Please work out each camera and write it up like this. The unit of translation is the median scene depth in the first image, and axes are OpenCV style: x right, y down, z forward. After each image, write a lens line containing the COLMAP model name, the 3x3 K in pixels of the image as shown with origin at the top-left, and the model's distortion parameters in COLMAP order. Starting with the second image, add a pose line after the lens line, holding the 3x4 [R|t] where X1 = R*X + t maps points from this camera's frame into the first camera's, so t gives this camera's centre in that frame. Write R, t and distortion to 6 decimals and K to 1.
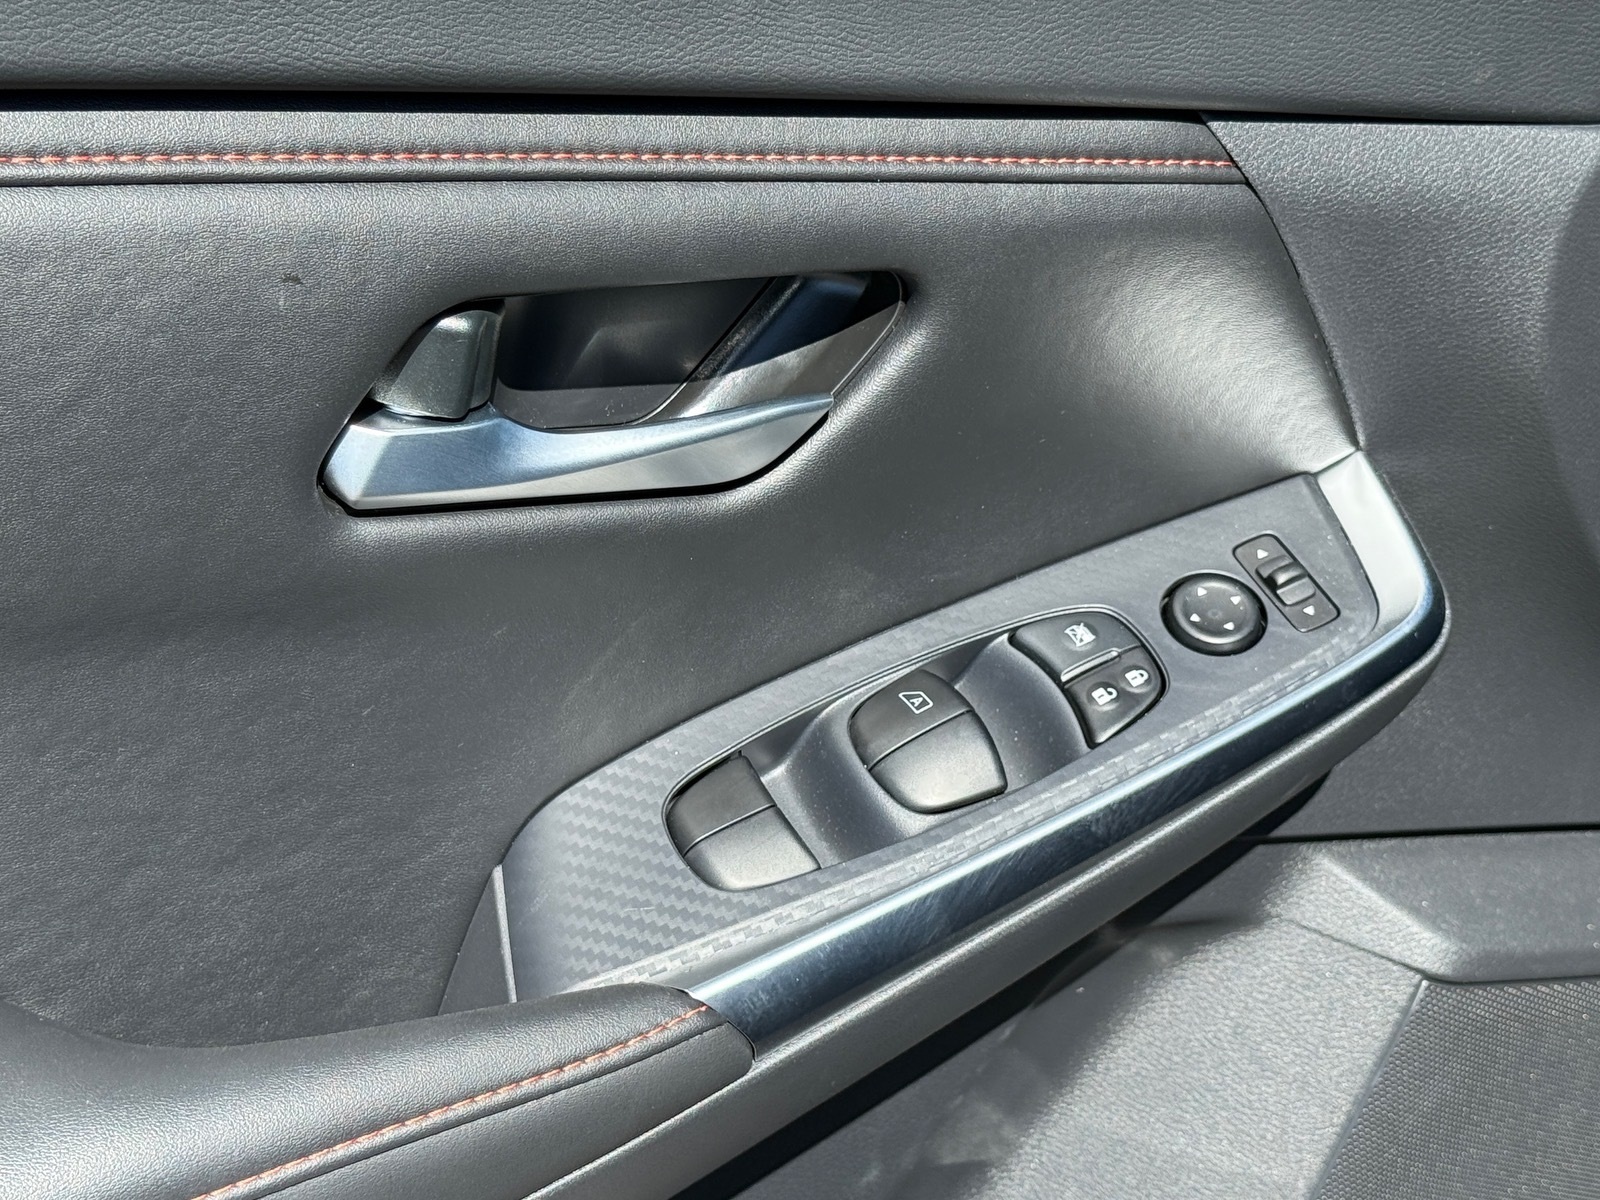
lens RADIAL K [[2897.5, 0, 799.9], [0, 2897.5, 602.5], [0, 0, 1]] dist [0.109325, 0.000000]
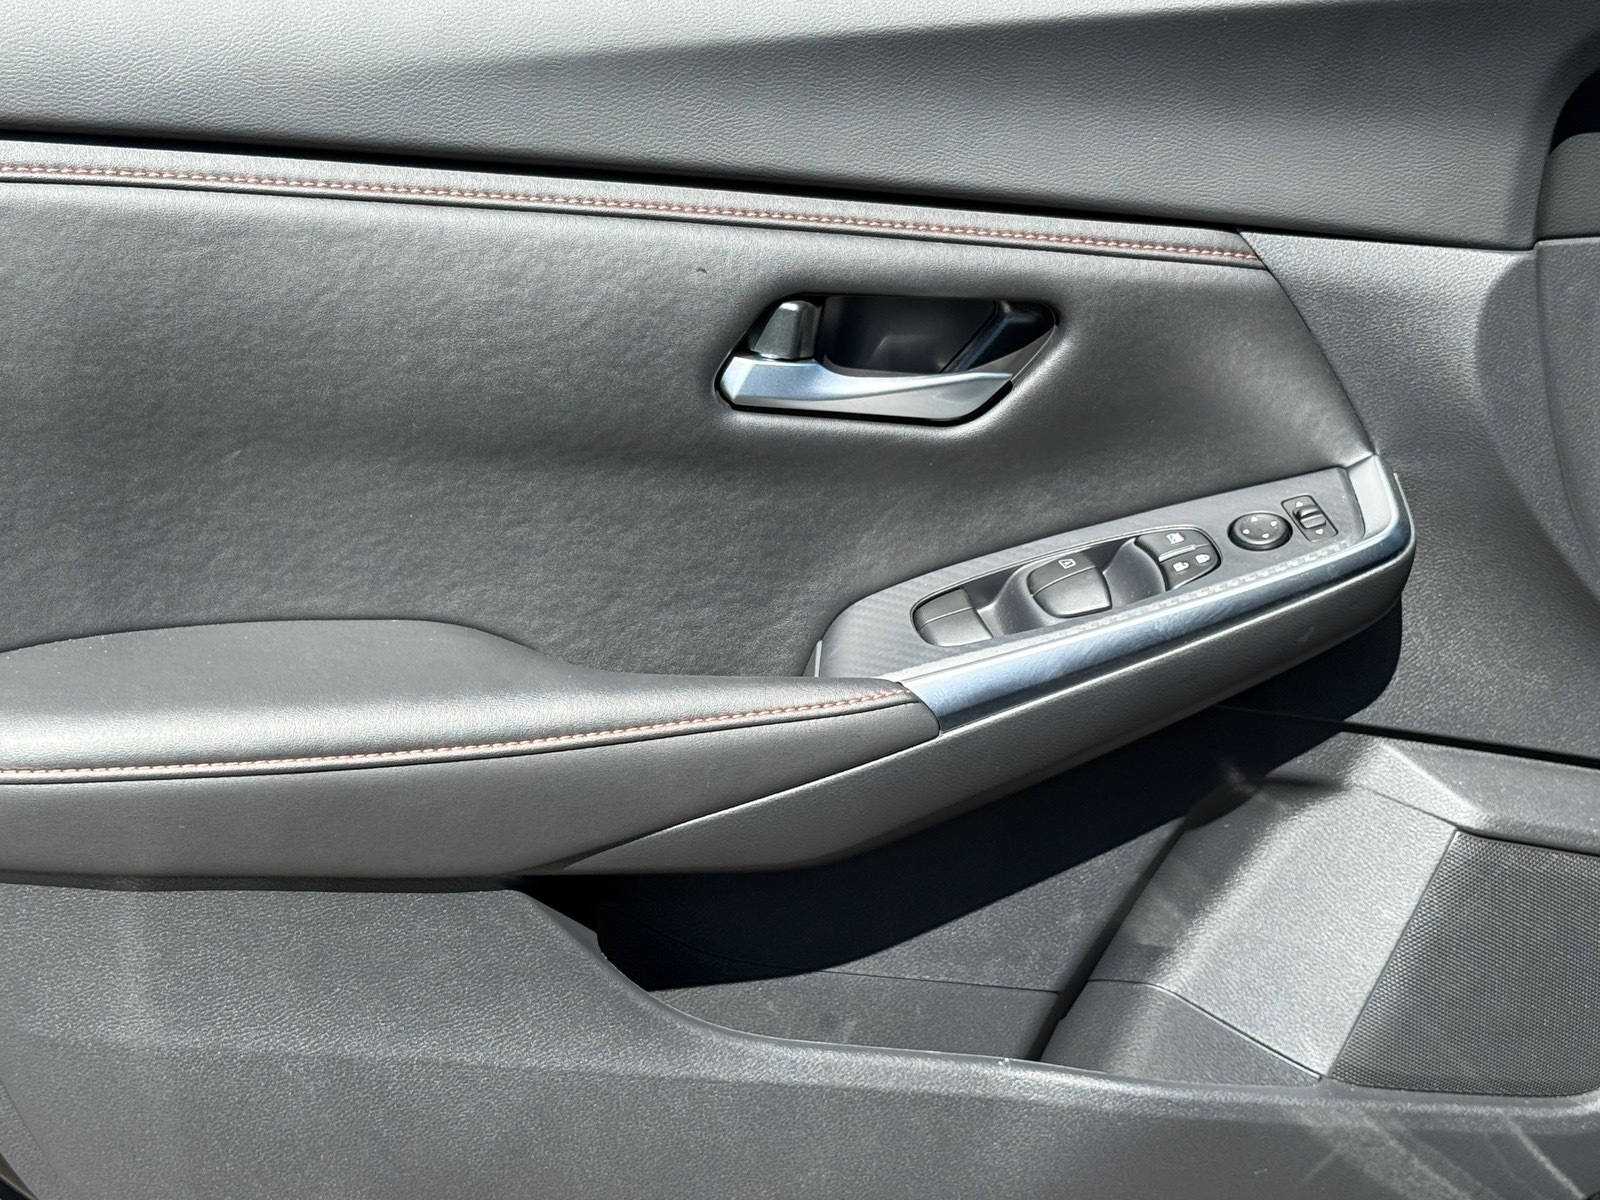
lens RADIAL K [[2897.5, 0, 799.2], [0, 2897.5, 599.2], [0, 0, 1]] dist [0.109325, 0.000000]
pose [[0.957666, 0.015700, -0.287452, 0.392120], [-0.080373, 0.973389, -0.214604, 0.447332], [0.276433, 0.228622, 0.933444, -0.661150]]
